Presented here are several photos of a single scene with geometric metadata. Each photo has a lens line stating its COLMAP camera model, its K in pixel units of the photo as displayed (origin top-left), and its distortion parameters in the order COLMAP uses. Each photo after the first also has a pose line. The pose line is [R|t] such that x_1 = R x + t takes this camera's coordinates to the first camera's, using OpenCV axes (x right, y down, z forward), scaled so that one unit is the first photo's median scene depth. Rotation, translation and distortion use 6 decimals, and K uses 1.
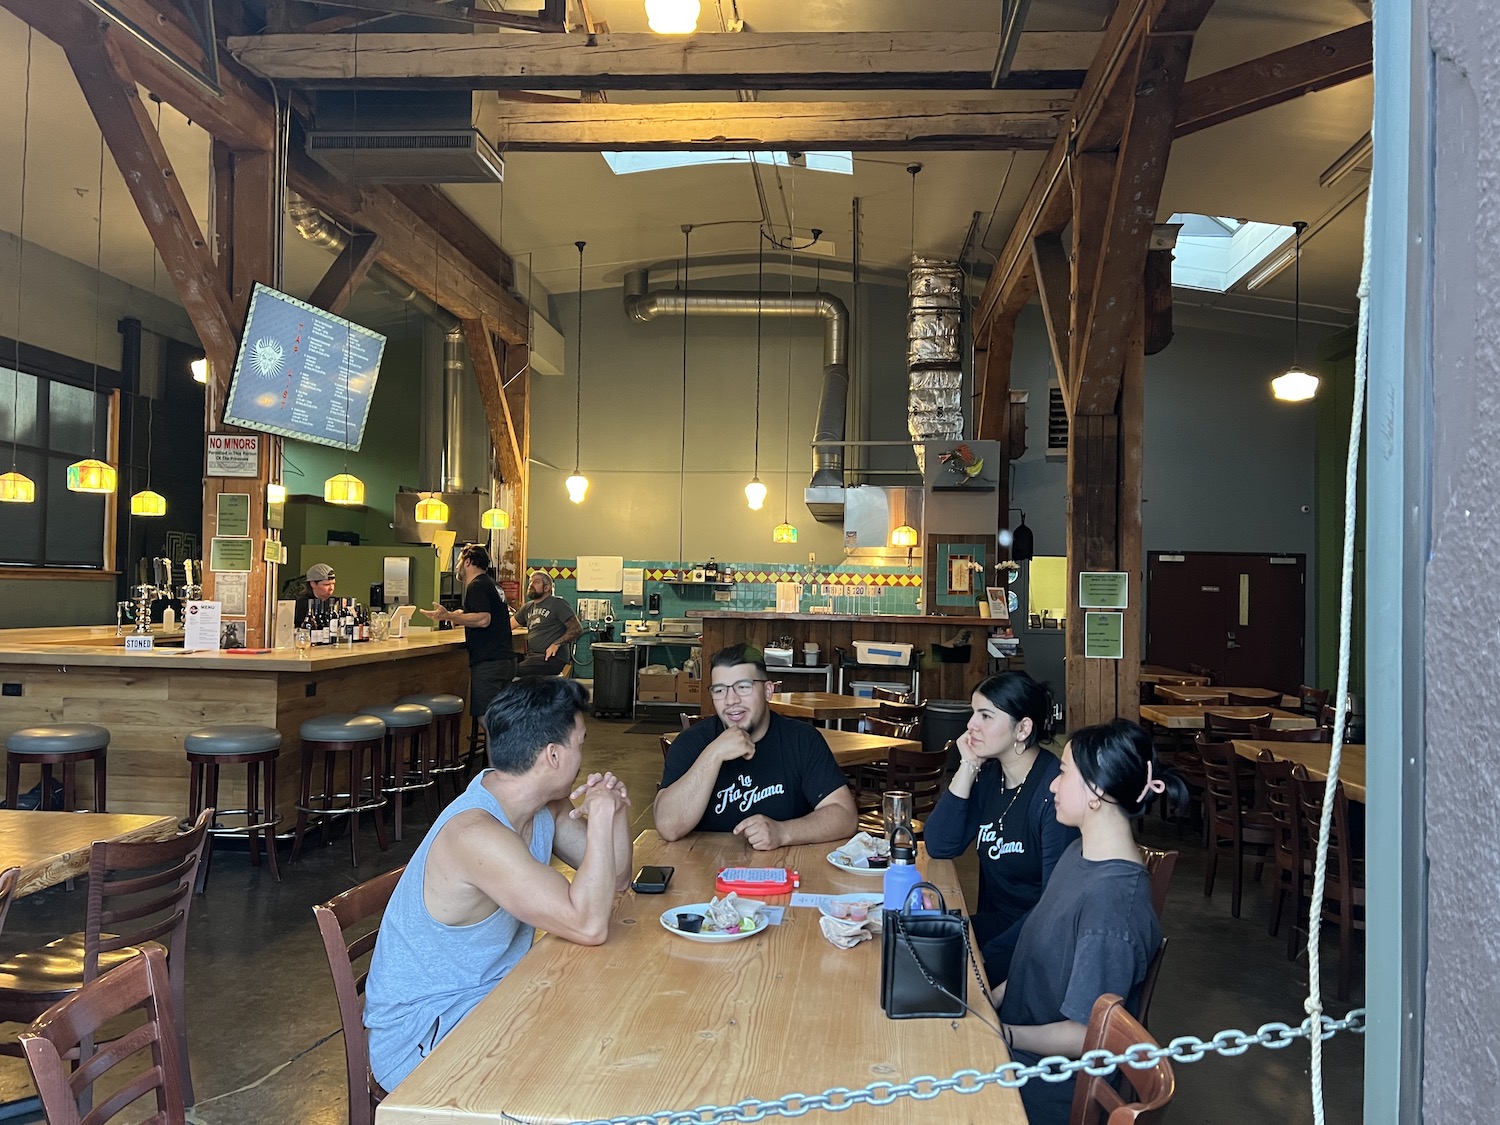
lens RADIAL K [[1131.4, 0, 751.5], [0, 1131.4, 558.3], [0, 0, 1]] dist [0.012736, -0.001162]
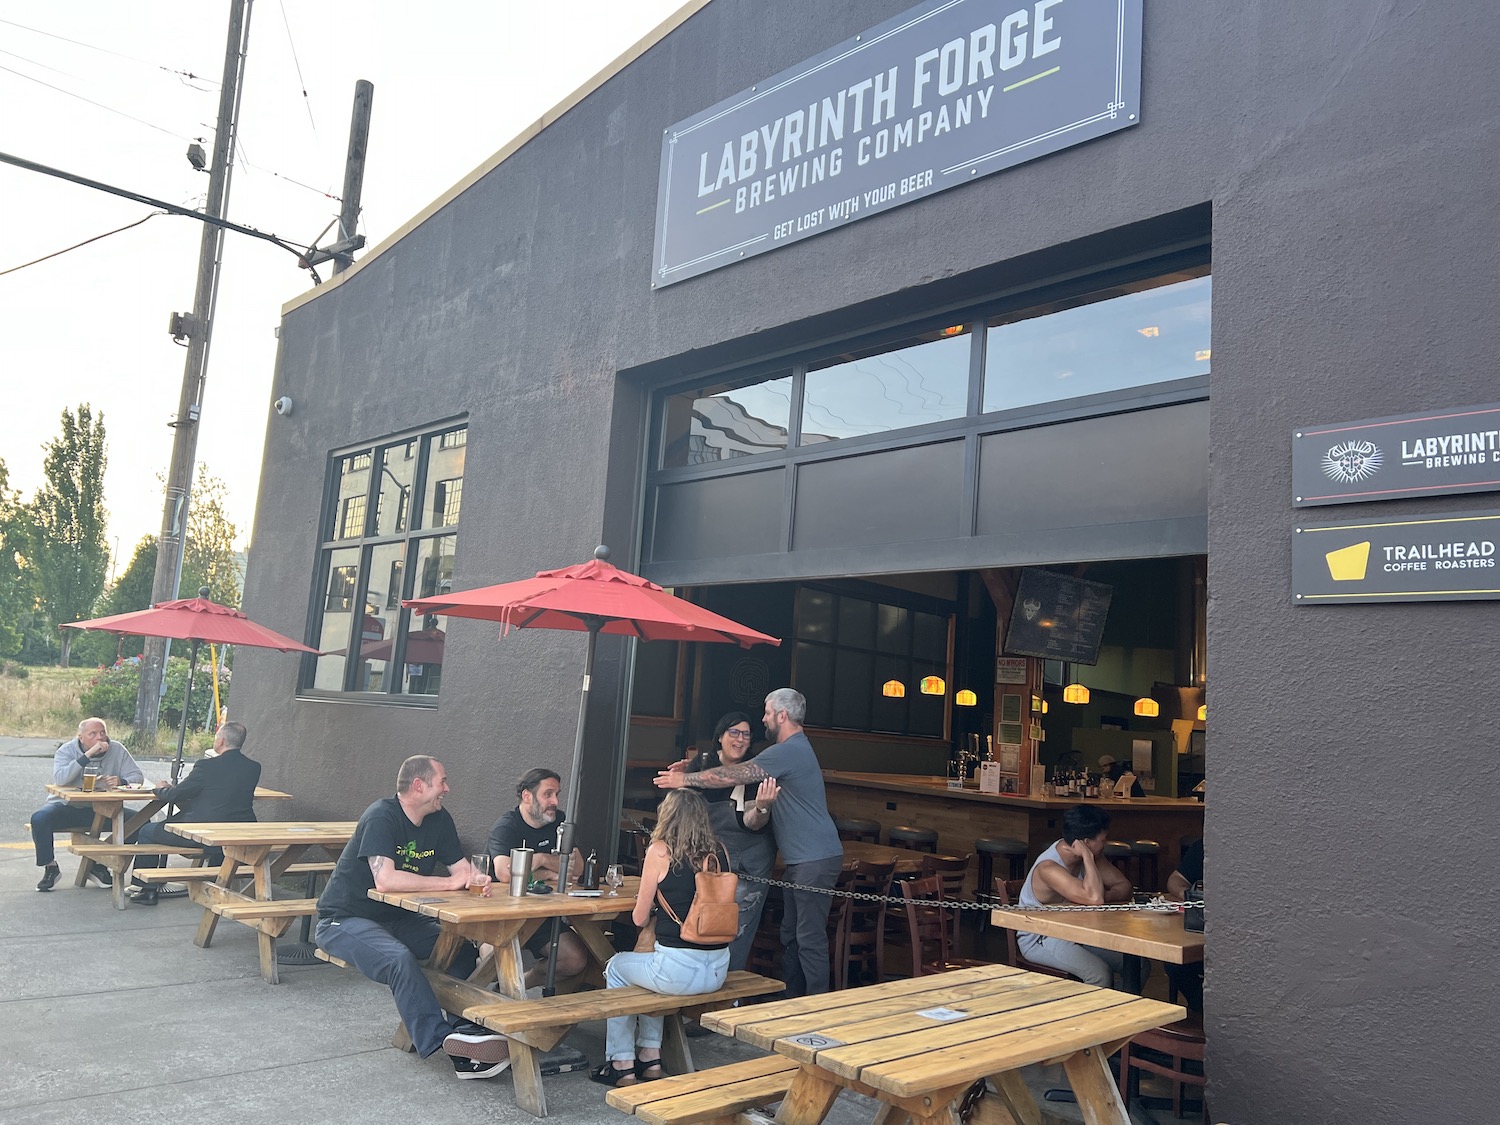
lens RADIAL K [[1131.4, 0, 747.1], [0, 1131.4, 561.6], [0, 0, 1]] dist [0.012736, -0.001162]
pose [[0.766878, -0.054533, -0.639472, 0.278660], [-0.044102, 0.989551, -0.137276, -0.007645], [0.640276, 0.133476, 0.756460, -0.452304]]
